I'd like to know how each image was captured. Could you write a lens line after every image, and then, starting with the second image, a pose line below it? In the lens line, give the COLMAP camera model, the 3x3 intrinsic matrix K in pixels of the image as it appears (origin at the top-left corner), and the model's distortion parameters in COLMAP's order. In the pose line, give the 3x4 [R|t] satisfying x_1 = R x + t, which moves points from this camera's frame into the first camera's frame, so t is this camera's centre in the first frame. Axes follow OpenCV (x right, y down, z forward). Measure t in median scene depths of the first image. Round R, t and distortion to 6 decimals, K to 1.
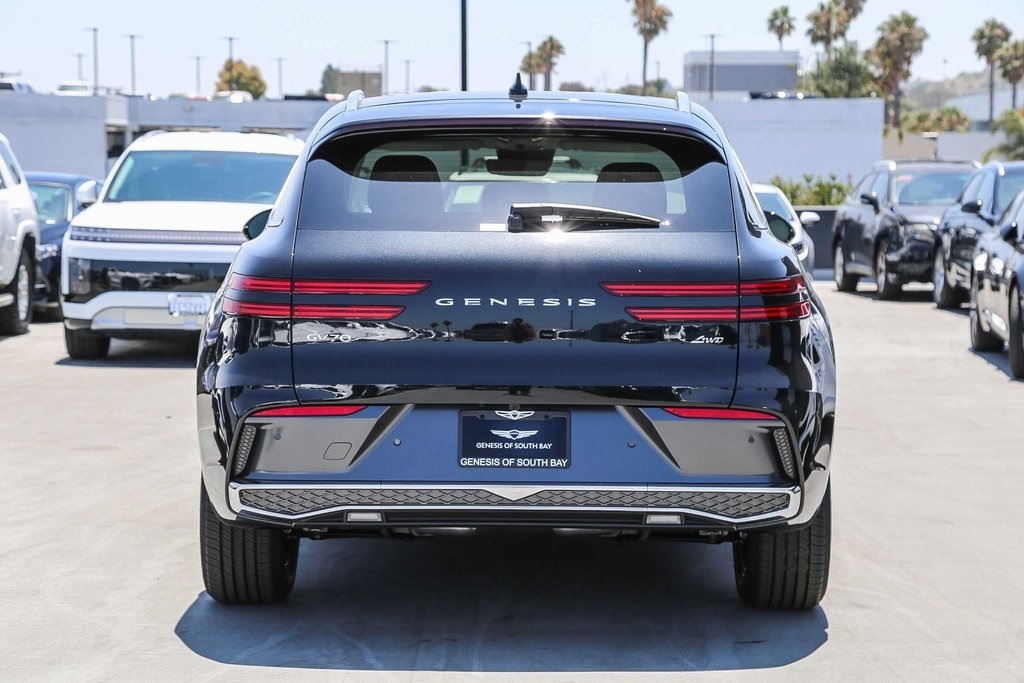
lens RADIAL K [[2463.1, 0, 512.2], [0, 2463.1, 362.1], [0, 0, 1]] dist [0.333498, 0.756224]
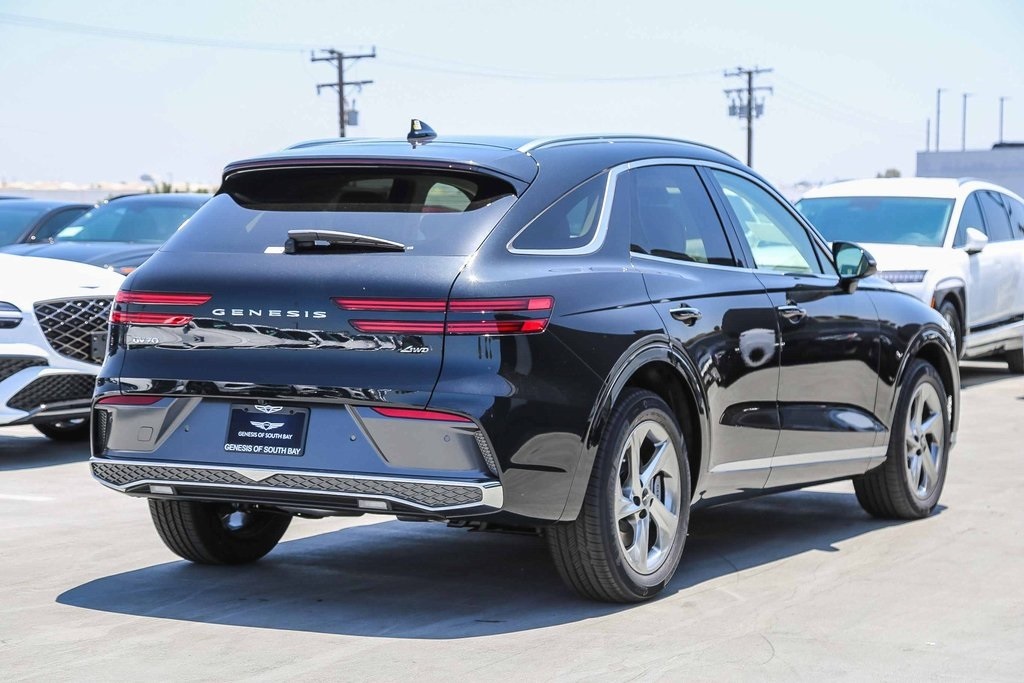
lens RADIAL K [[2381.3, 0, 512.0], [0, 2381.3, 341.5], [0, 0, 1]] dist [0.044153, -0.079156]
pose [[0.884588, 0.022852, -0.465812, 0.632552], [-0.035923, 0.999170, -0.019203, 0.006793], [0.464987, 0.033720, 0.884675, 0.047087]]
